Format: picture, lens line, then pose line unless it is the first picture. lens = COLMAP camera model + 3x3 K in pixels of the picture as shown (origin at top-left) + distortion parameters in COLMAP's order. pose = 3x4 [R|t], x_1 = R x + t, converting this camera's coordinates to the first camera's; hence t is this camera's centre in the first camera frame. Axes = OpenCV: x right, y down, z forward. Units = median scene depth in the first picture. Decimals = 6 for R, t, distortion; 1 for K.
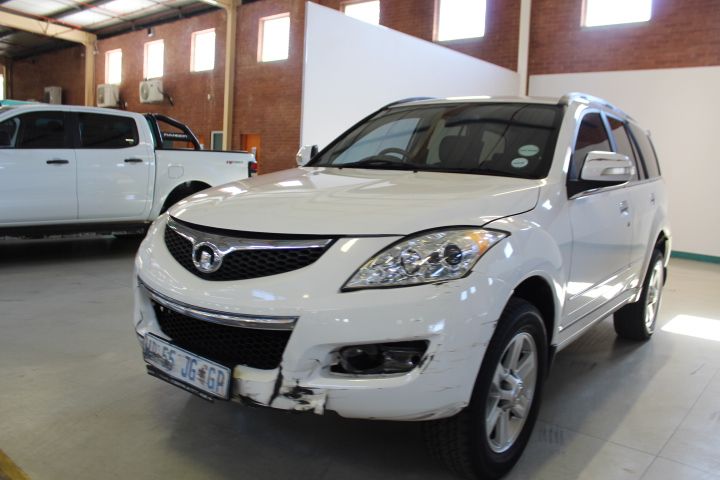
lens RADIAL K [[594.0, 0, 360.0], [0, 594.0, 223.4], [0, 0, 1]] dist [-0.173566, 0.153905]
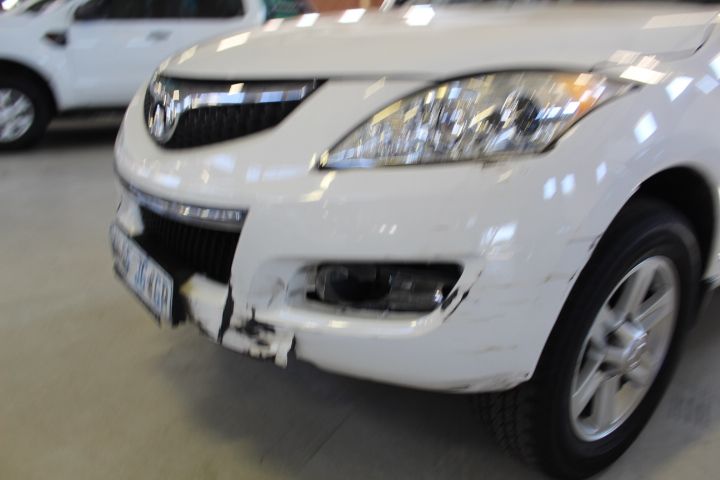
lens RADIAL K [[594.0, 0, 360.0], [0, 594.0, 223.4], [0, 0, 1]] dist [-0.173566, 0.153905]
pose [[0.966339, 0.062484, -0.249567, 0.147551], [-0.016305, 0.982982, 0.182977, 0.053877], [0.256753, -0.172748, 0.950913, 0.408777]]
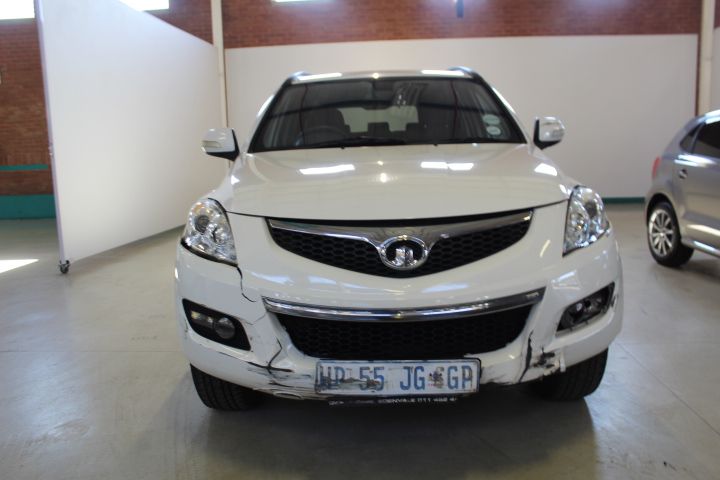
lens RADIAL K [[594.0, 0, 360.0], [0, 594.0, 223.4], [0, 0, 1]] dist [-0.173566, 0.153905]
pose [[0.803667, -0.150234, 0.575804, -0.870096], [0.125090, 0.988638, 0.083356, -0.074204], [-0.581784, 0.005037, 0.813328, 0.319622]]
